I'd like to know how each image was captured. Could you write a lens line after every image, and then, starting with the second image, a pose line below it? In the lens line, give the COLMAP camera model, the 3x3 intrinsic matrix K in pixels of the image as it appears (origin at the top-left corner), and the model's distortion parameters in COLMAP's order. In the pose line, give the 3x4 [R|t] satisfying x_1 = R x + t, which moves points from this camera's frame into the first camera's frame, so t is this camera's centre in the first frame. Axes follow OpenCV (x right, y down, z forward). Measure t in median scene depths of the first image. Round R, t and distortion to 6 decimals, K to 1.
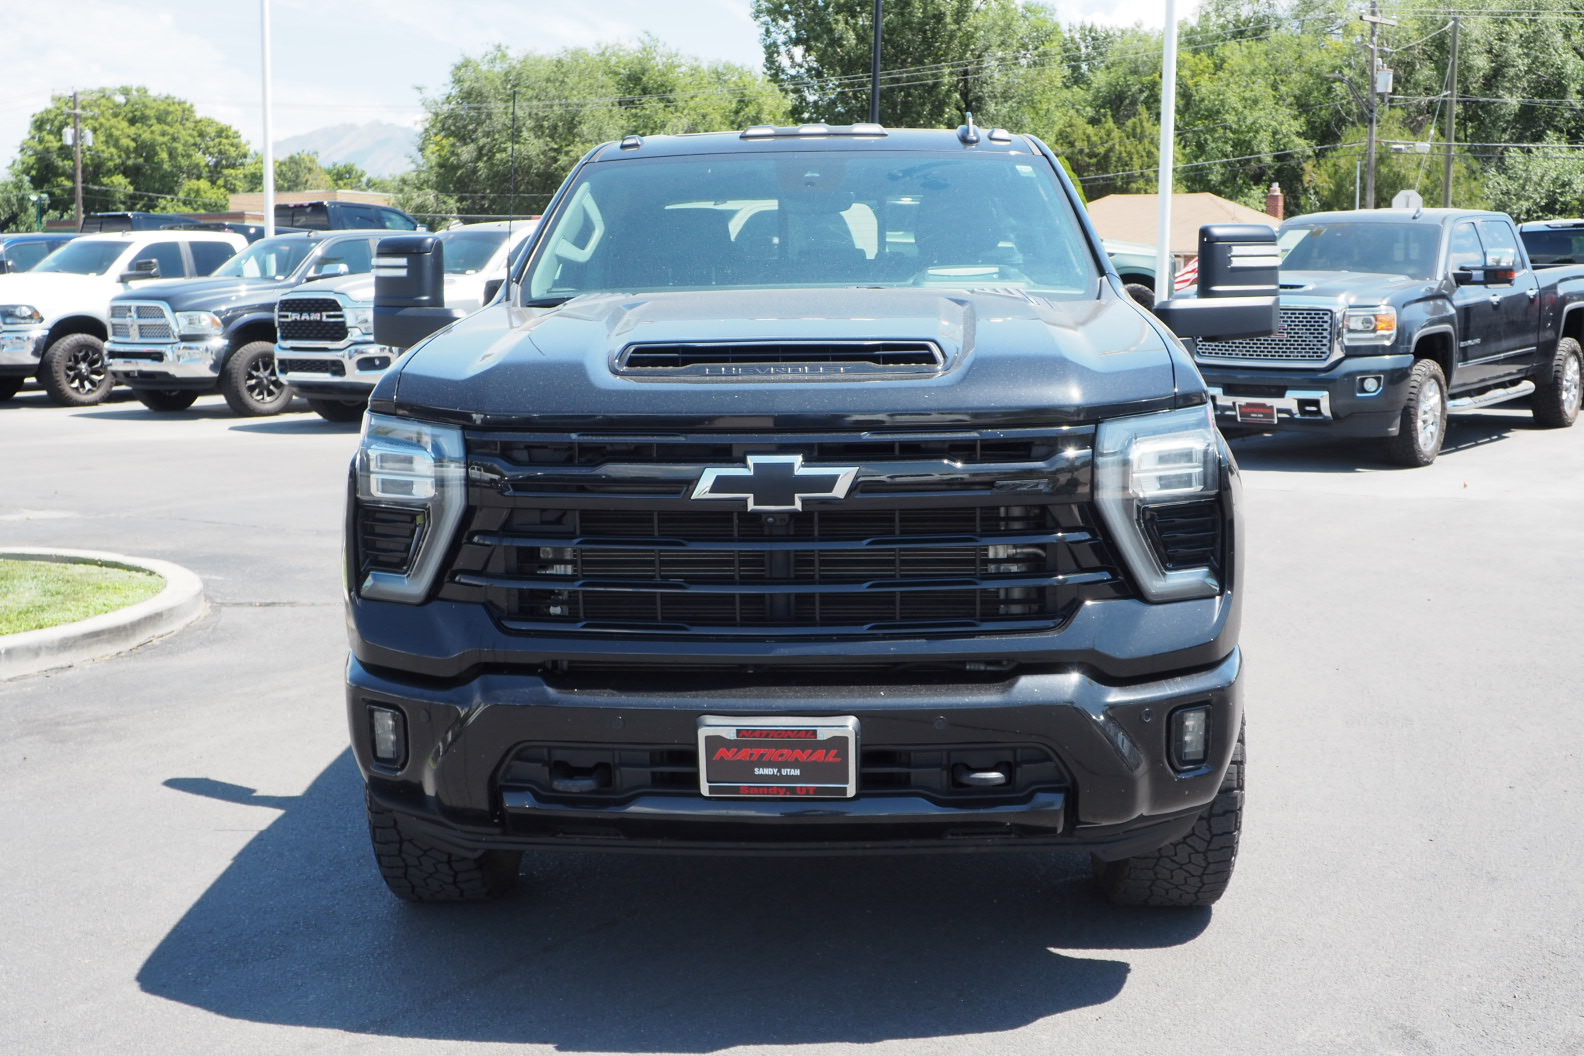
lens RADIAL K [[1958.8, 0, 780.4], [0, 1958.8, 526.1], [0, 0, 1]] dist [0.014203, -0.058995]
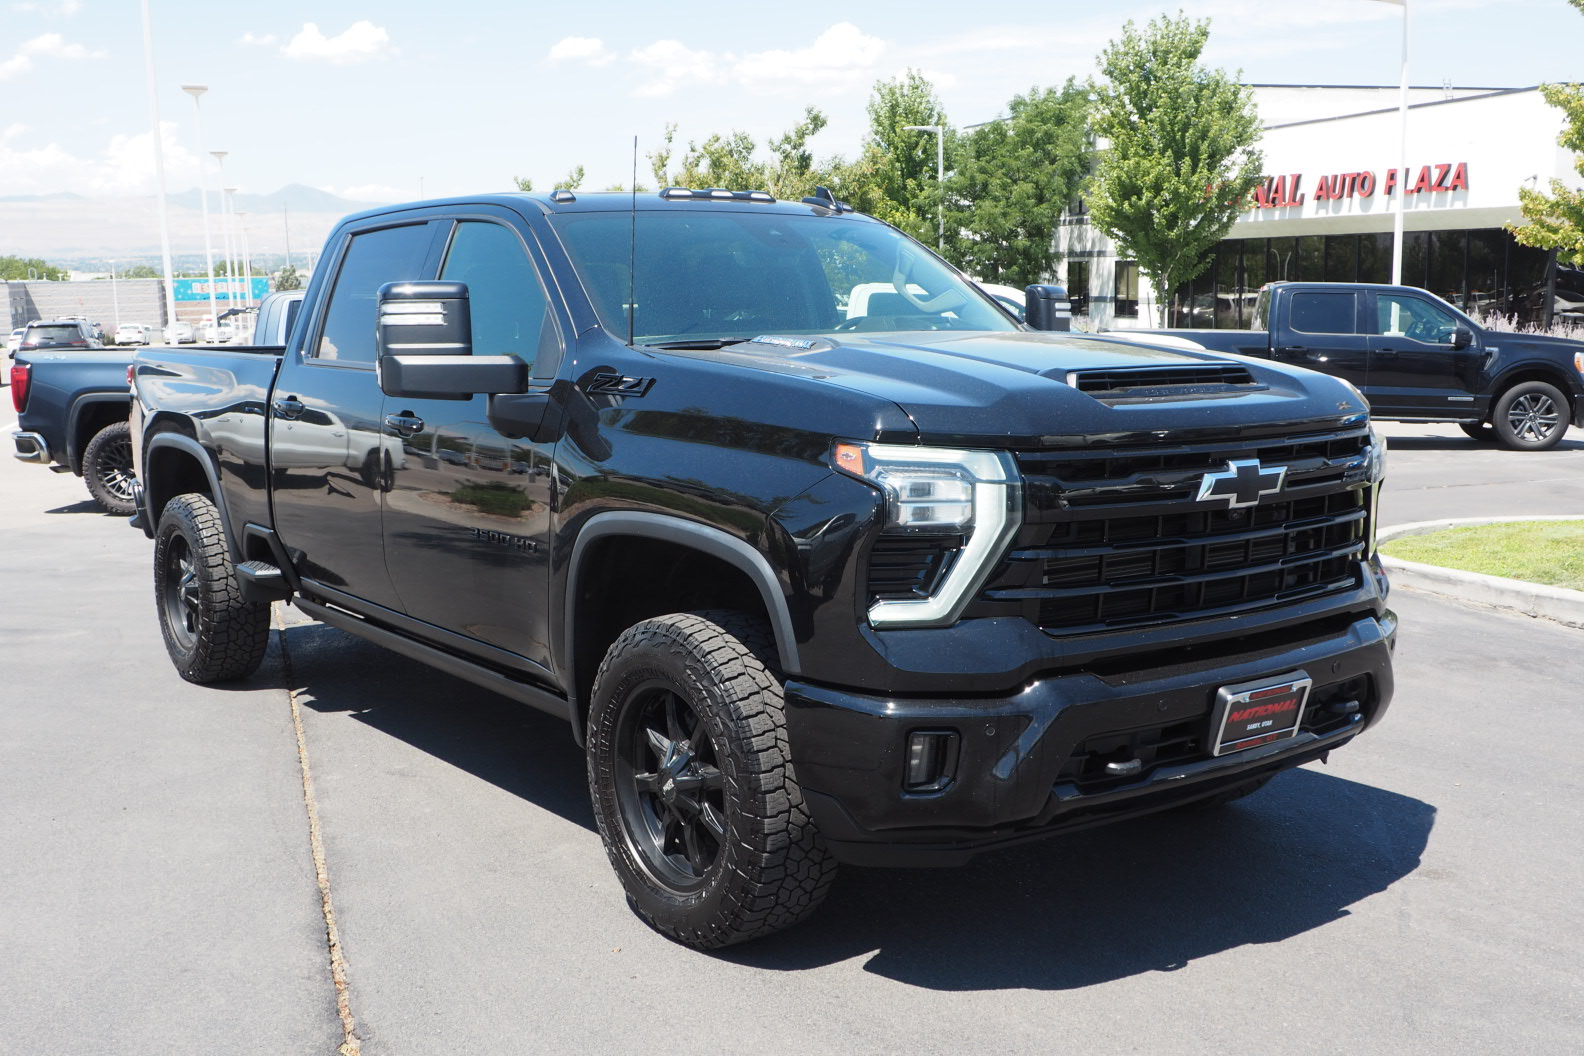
lens RADIAL K [[1670.8, 0, 783.3], [0, 1670.8, 535.1], [0, 0, 1]] dist [-0.022827, 0.020901]
pose [[0.766264, -0.076234, 0.637988, -0.750943], [0.091597, 0.995756, 0.008969, -0.021983], [-0.635964, 0.051565, 0.769994, 0.348283]]
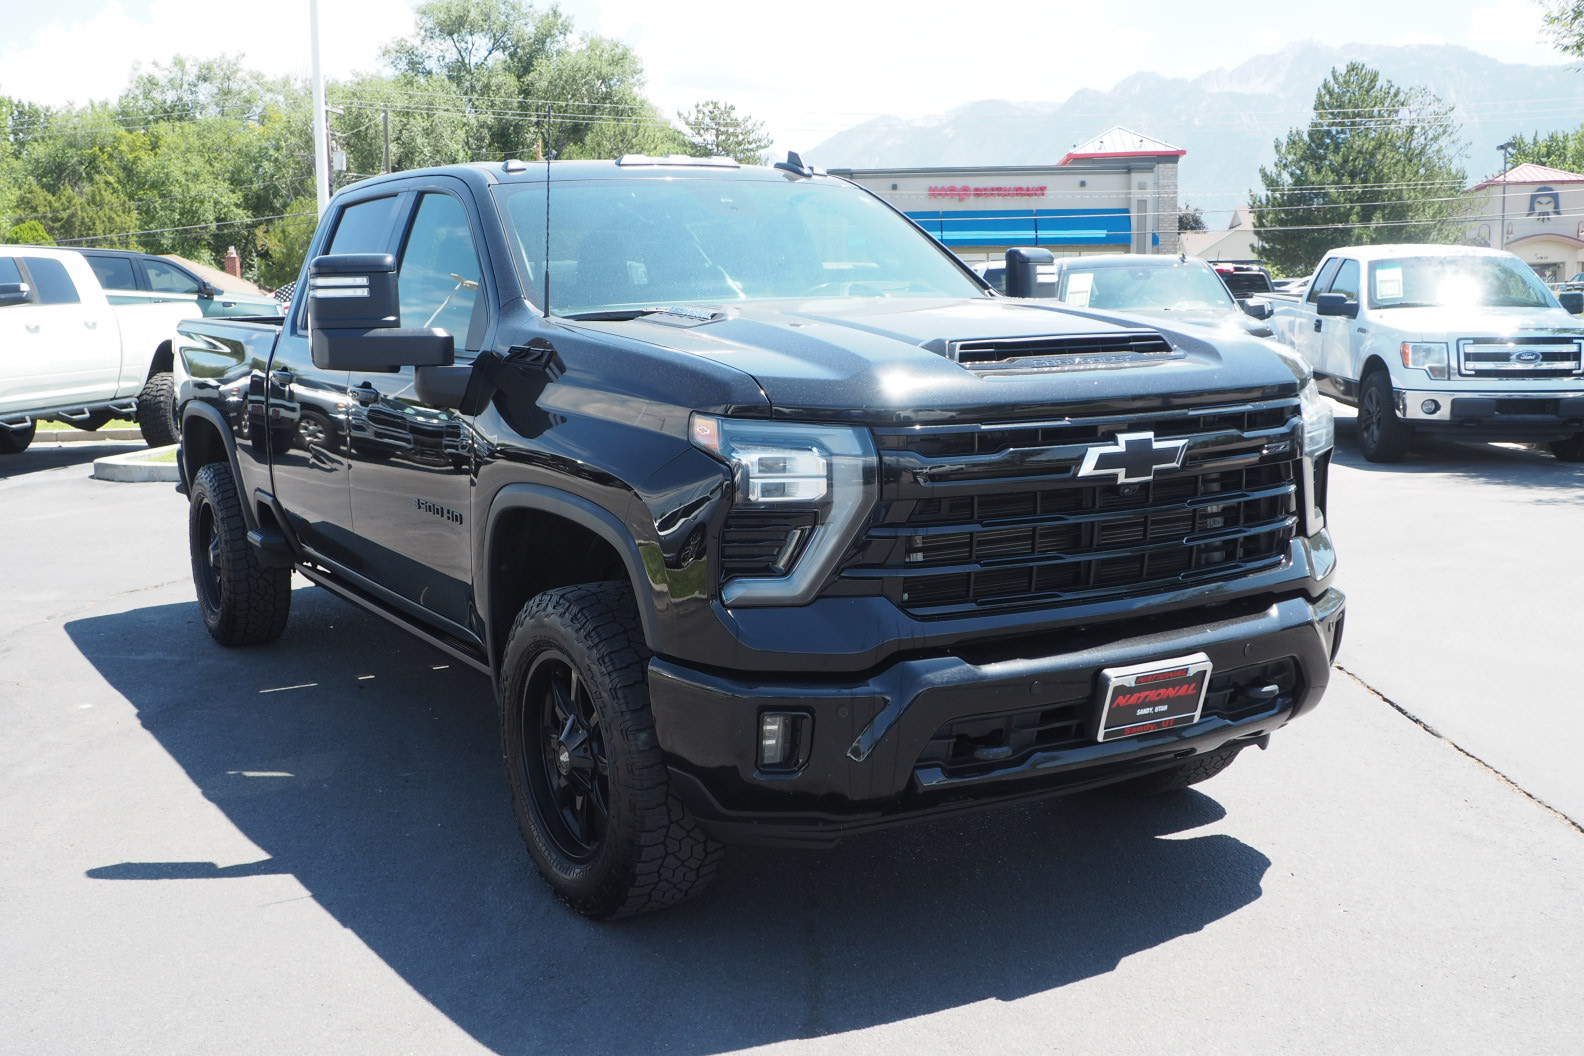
lens RADIAL K [[1670.8, 0, 783.3], [0, 1670.8, 535.1], [0, 0, 1]] dist [-0.022827, 0.020901]
pose [[0.824020, -0.087166, 0.559816, -0.622725], [0.089514, 0.995714, 0.023277, -0.015524], [-0.559445, 0.030931, 0.828290, 0.273289]]
